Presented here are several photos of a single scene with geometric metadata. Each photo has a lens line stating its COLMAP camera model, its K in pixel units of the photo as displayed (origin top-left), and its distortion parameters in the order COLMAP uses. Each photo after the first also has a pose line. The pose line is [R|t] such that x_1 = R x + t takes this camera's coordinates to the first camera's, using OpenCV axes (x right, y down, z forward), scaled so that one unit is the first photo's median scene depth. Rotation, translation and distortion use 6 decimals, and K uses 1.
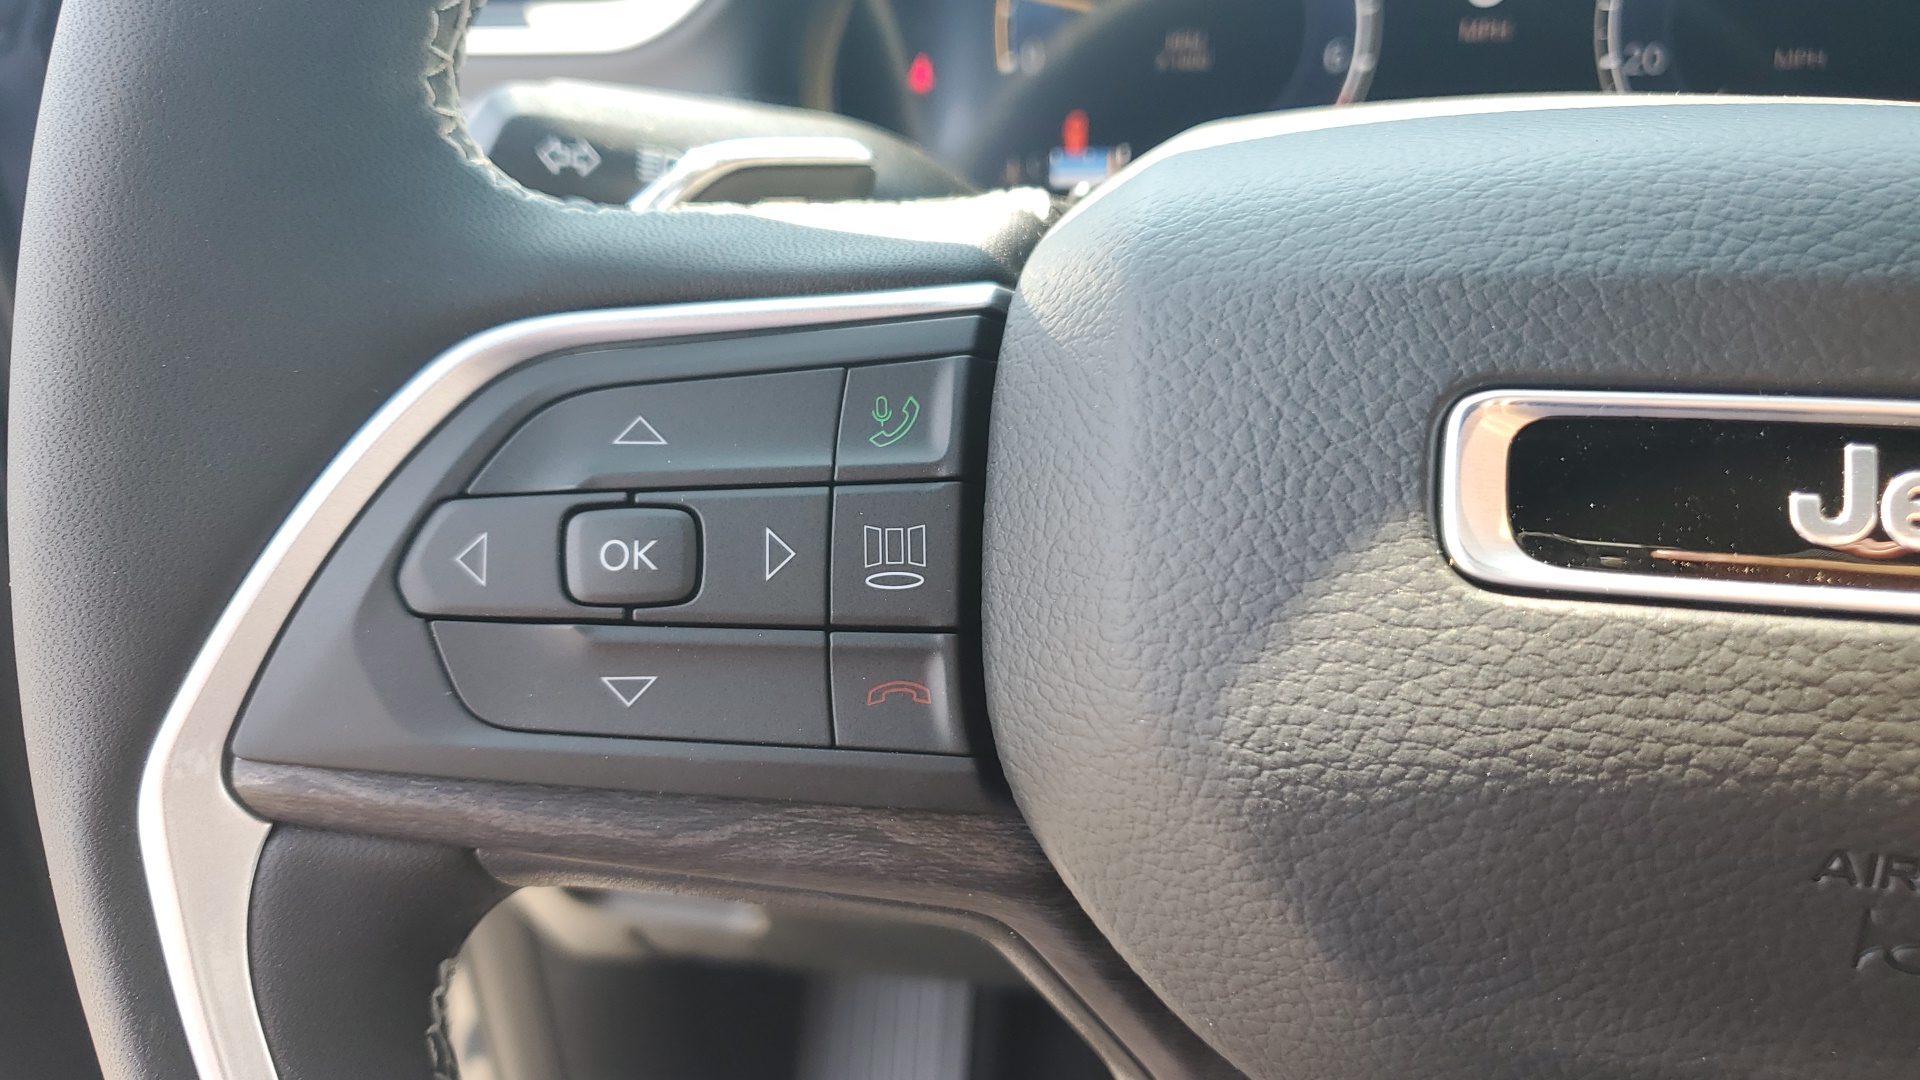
lens RADIAL K [[1616.3, 0, 935.3], [0, 1616.3, 540.0], [0, 0, 1]] dist [0.009650, 0.002281]
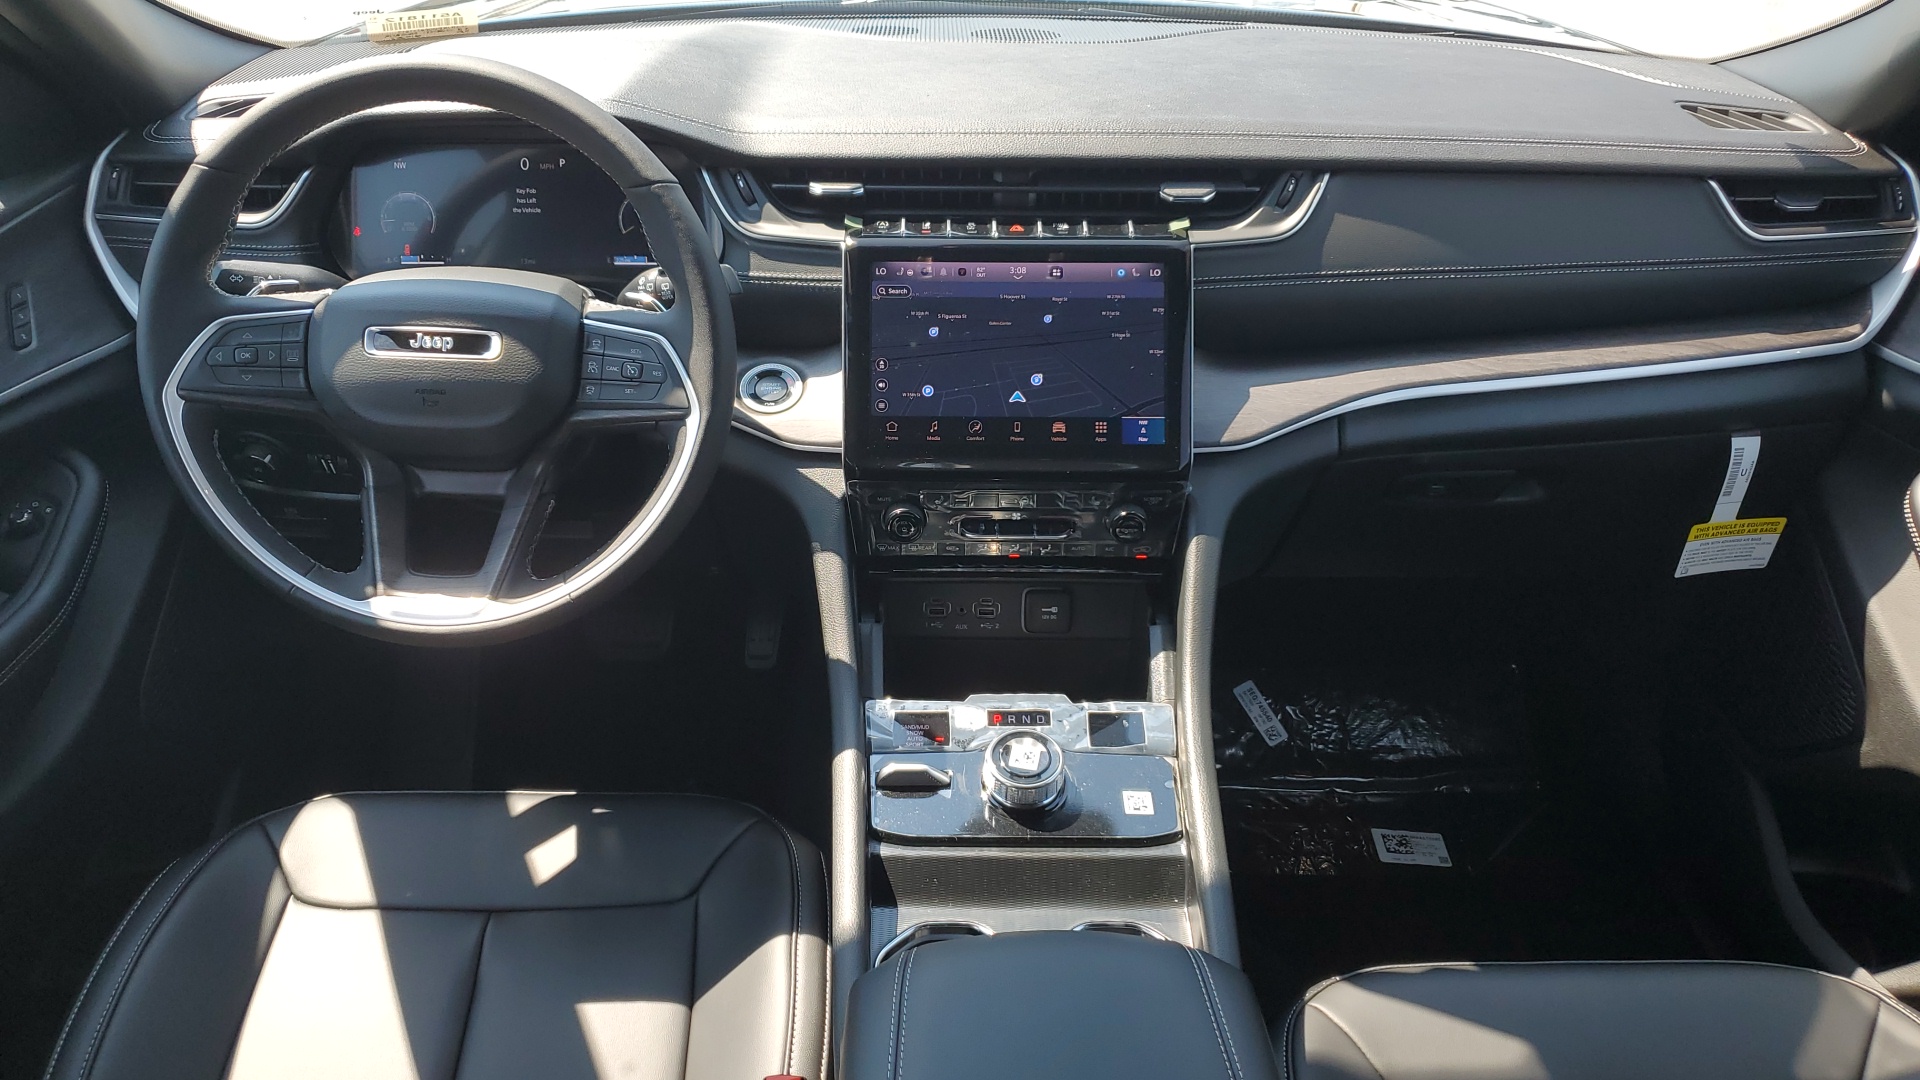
lens RADIAL K [[1517.4, 0, 923.4], [0, 1517.4, 531.9], [0, 0, 1]] dist [0.197771, -0.547448]
pose [[0.983840, -0.032446, 0.176086, 1.266447], [0.028461, 0.999279, 0.025111, 0.596179], [-0.176774, -0.019694, 0.984054, -5.148324]]
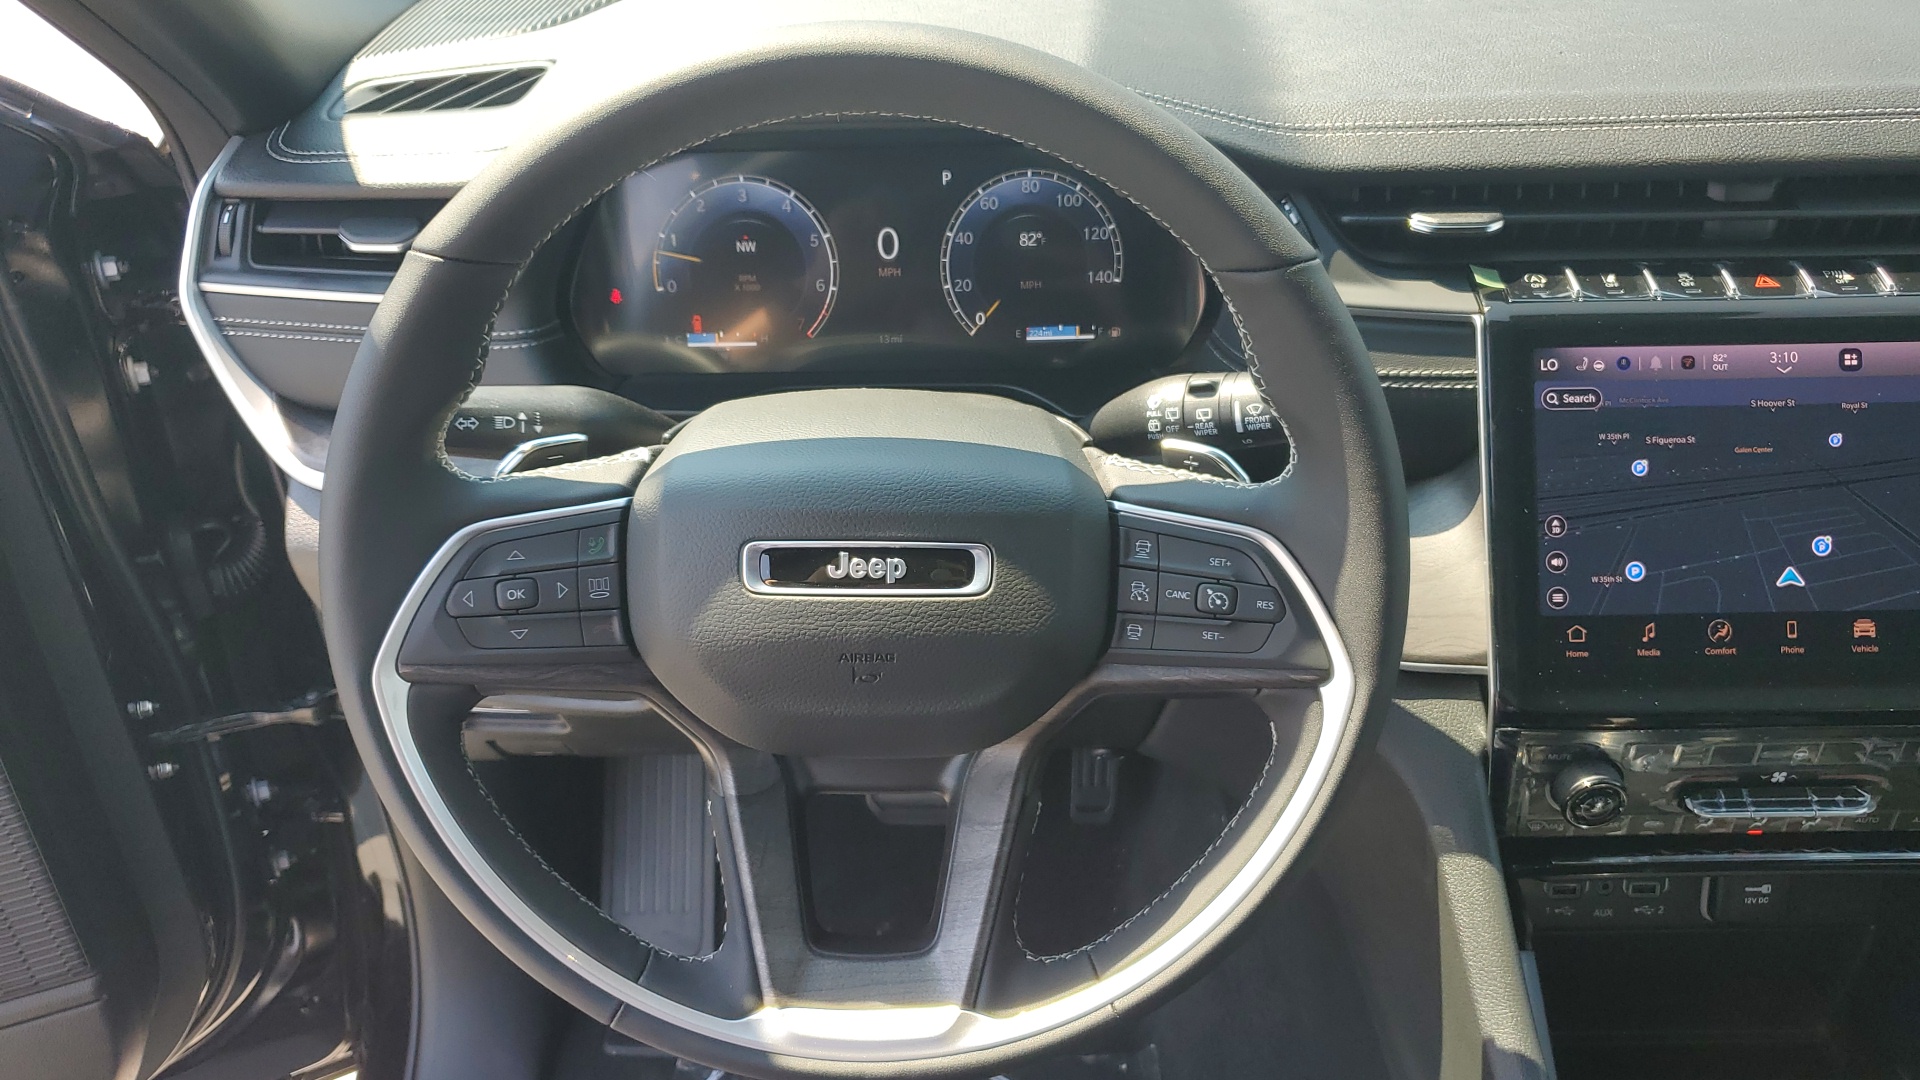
lens RADIAL K [[1469.3, 0, 960.0], [0, 1469.3, 540.0], [0, 0, 1]] dist [-0.006468, -0.003485]
pose [[0.984210, -0.066395, 0.164077, 0.216335], [0.051769, 0.994425, 0.091866, -0.326328], [-0.169262, -0.081921, 0.982161, -2.075231]]
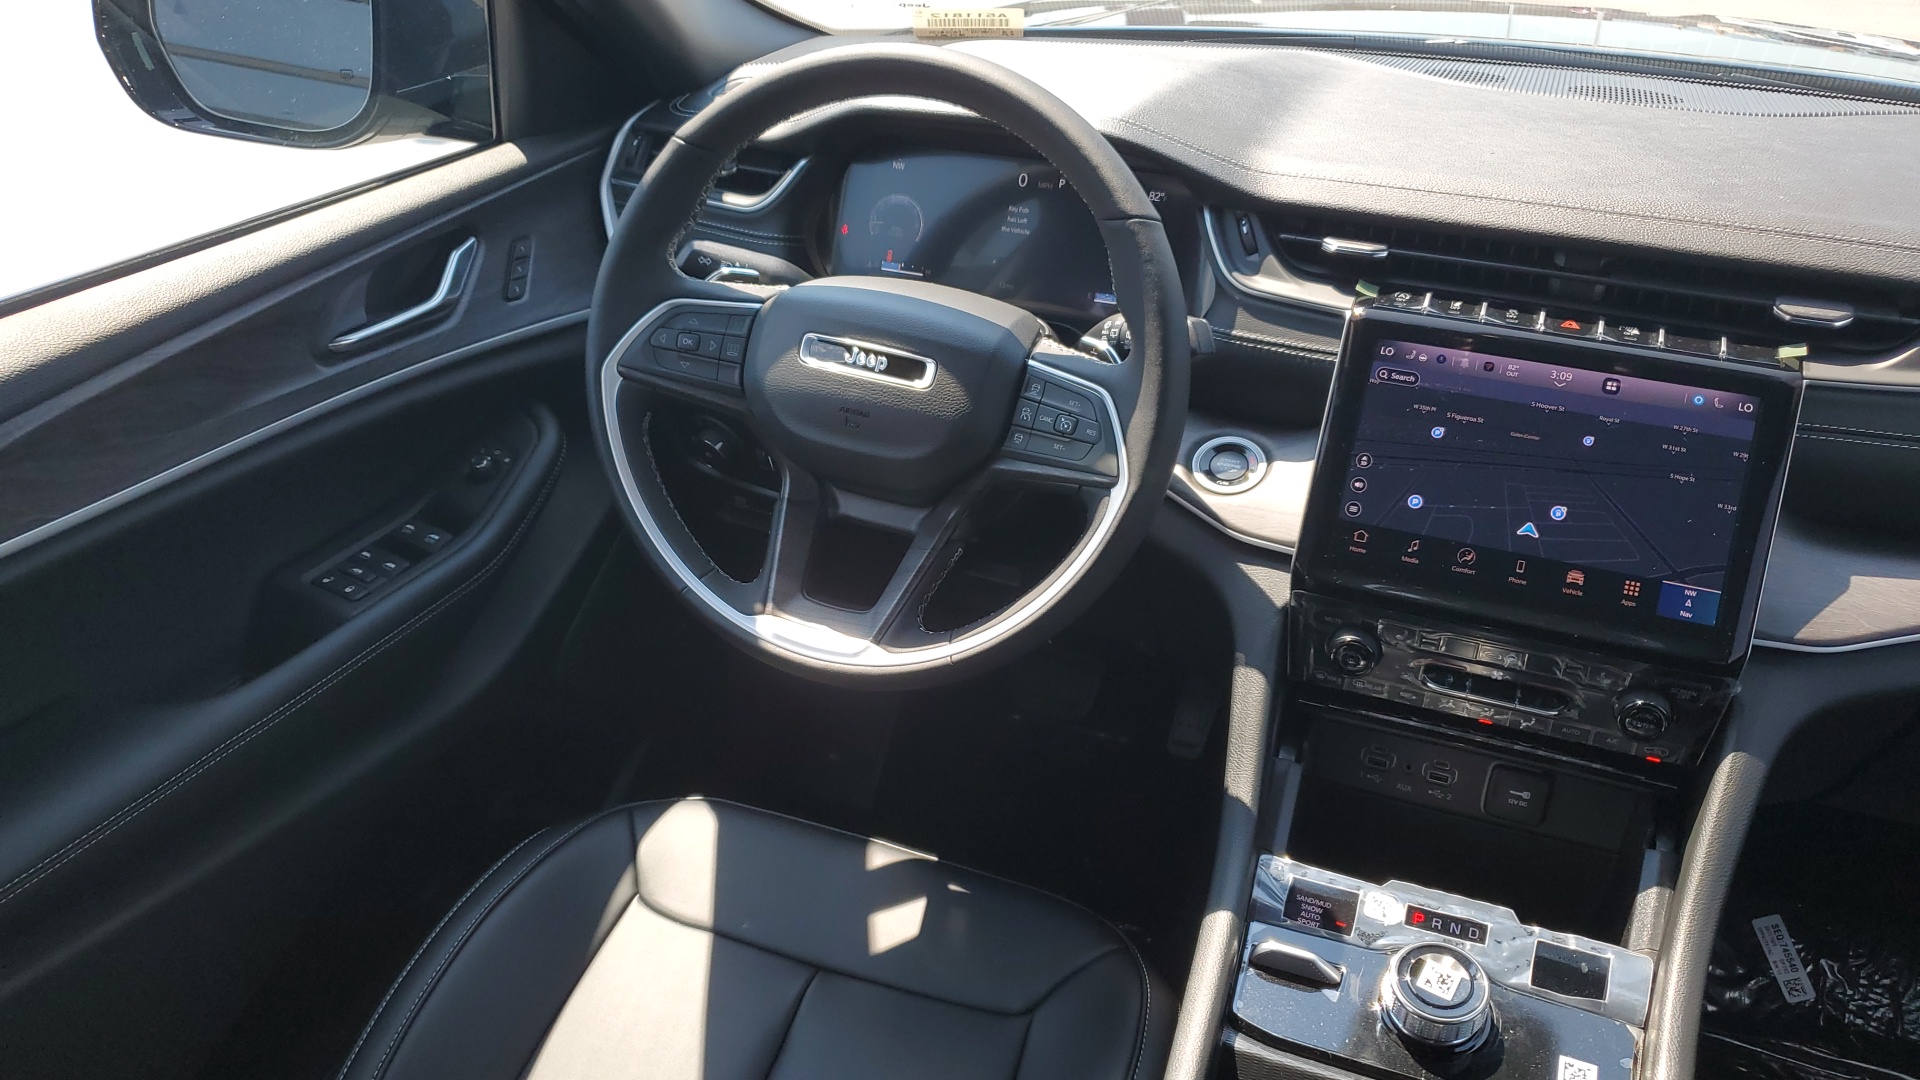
lens RADIAL K [[1505.2, 0, 960.0], [0, 1505.2, 540.0], [0, 0, 1]] dist [0.008314, 0.001439]
pose [[0.976576, 0.163960, -0.139342, 1.638827], [-0.159842, 0.986319, 0.040323, 0.336564], [0.144047, -0.017106, 0.989423, -4.236809]]
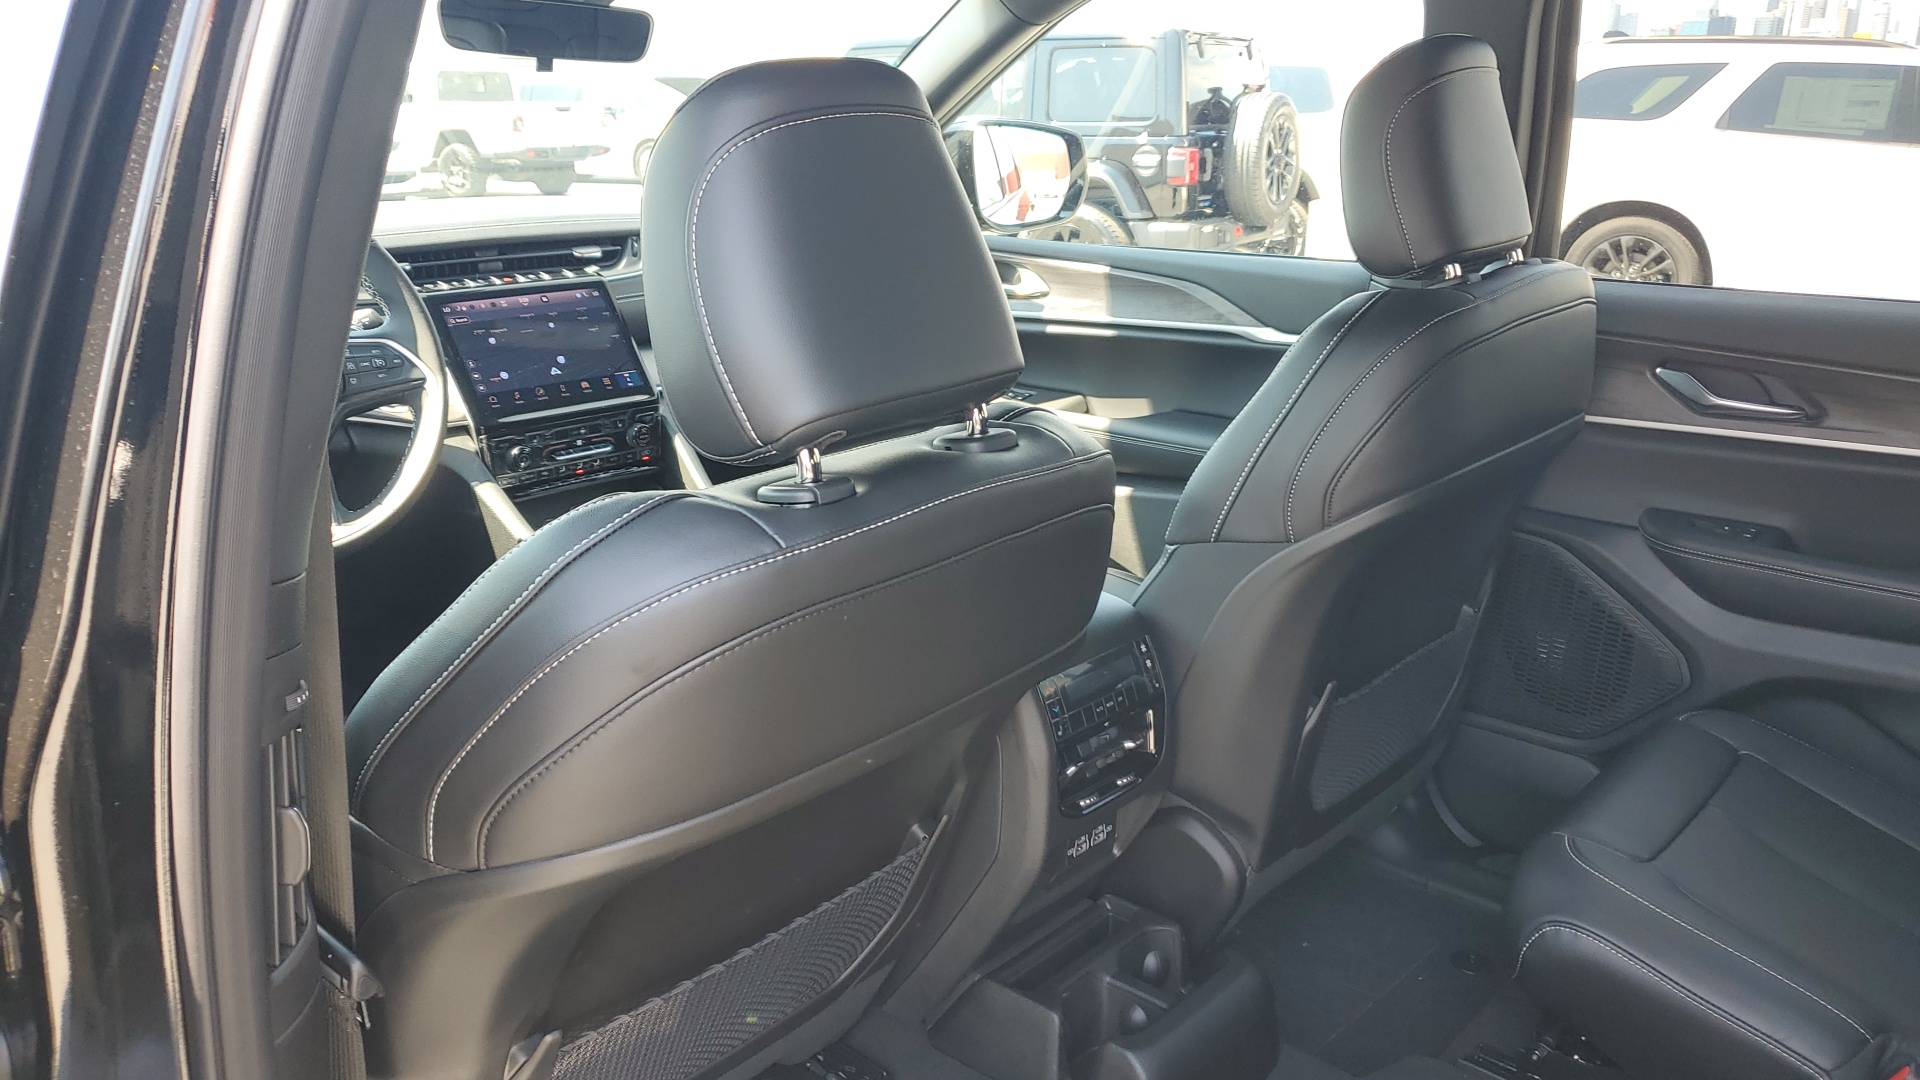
lens RADIAL K [[1546.5, 0, 986.8], [0, 1546.5, 539.7], [0, 0, 1]] dist [0.039143, 0.002007]
pose [[0.511279, -0.193504, 0.837347, -4.699471], [0.363263, 0.931664, -0.006506, 2.386655], [-0.778867, 0.307503, 0.546633, -6.544384]]
